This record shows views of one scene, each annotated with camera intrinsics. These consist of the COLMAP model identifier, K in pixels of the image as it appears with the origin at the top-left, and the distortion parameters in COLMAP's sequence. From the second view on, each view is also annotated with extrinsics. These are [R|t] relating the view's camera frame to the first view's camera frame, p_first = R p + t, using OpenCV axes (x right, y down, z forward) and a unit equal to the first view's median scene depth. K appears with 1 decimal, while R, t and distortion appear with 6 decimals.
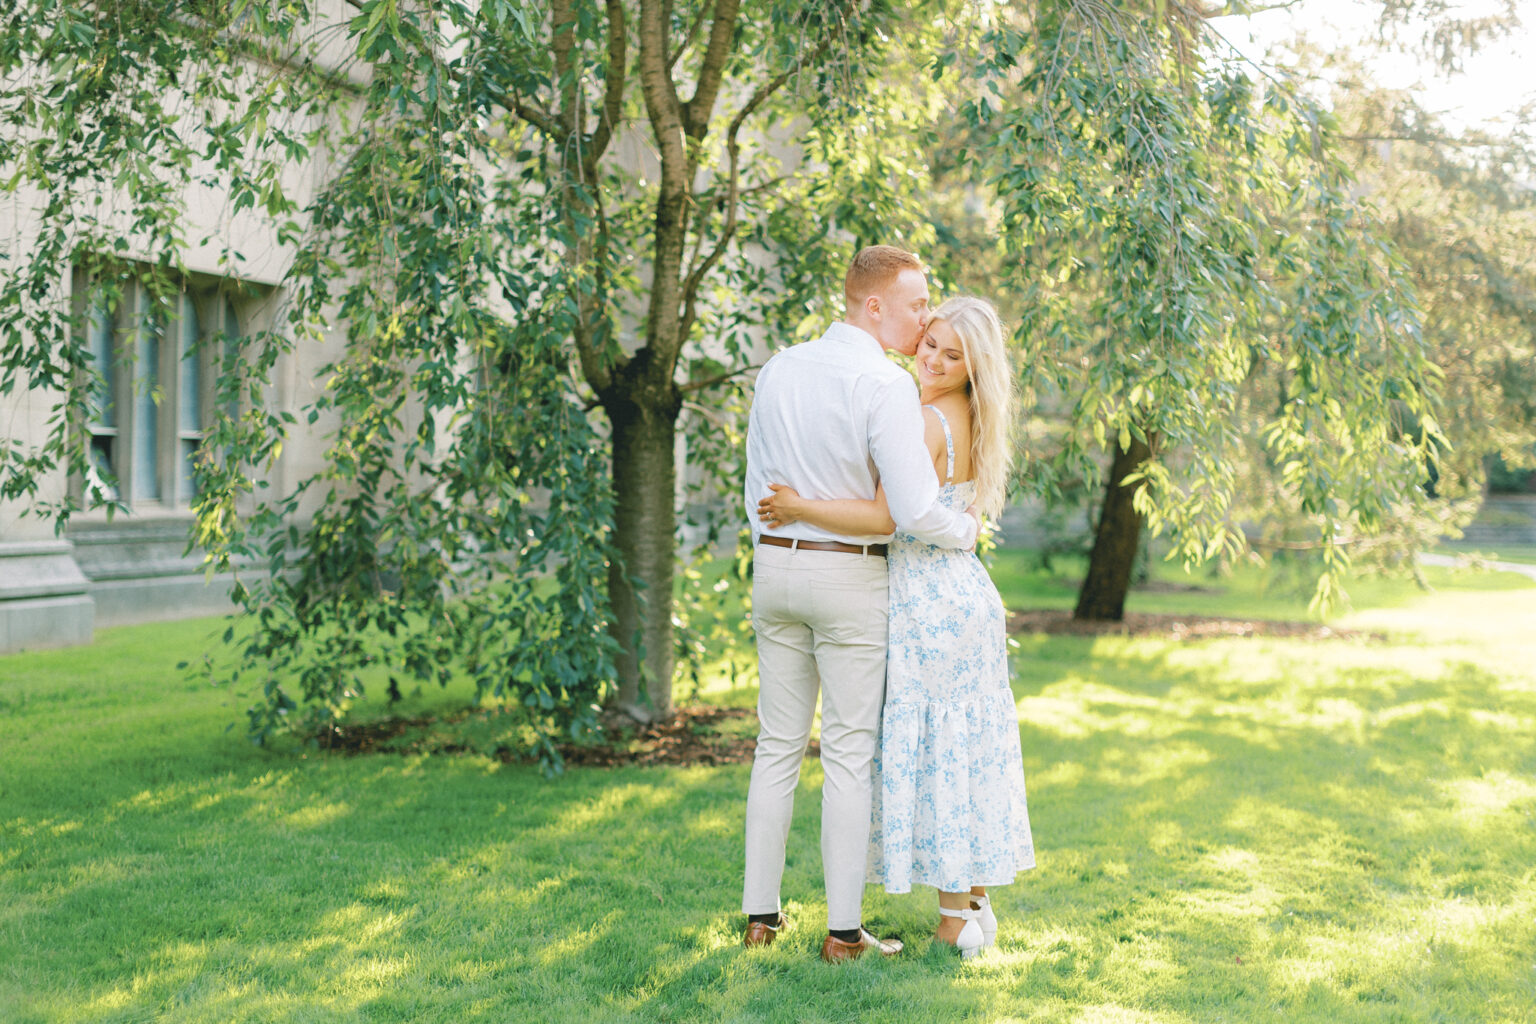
lens RADIAL K [[2211.0, 0, 768.0], [0, 2211.0, 512.0], [0, 0, 1]] dist [-0.020276, -0.073963]
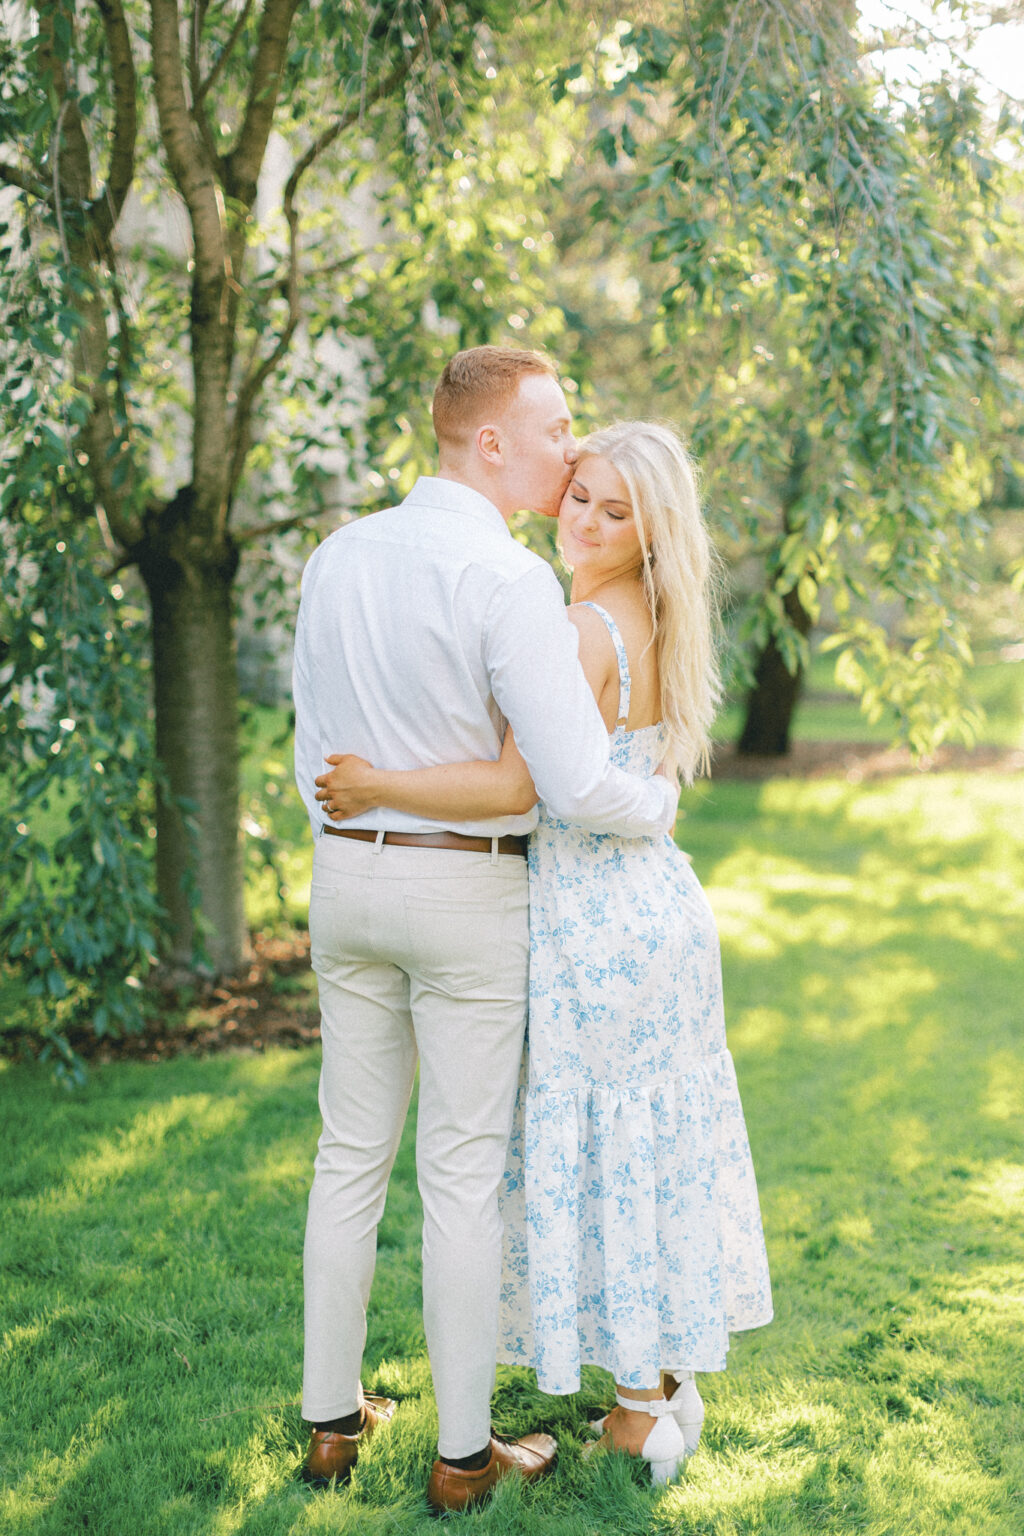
lens RADIAL K [[2211.0, 0, 506.9], [0, 2211.0, 810.0], [0, 0, 1]] dist [-0.020276, -0.073963]
pose [[0.998157, -0.043206, 0.042603, 0.017443], [0.039102, 0.994912, 0.092851, -0.031083], [-0.046398, -0.091014, 0.994768, 0.243430]]
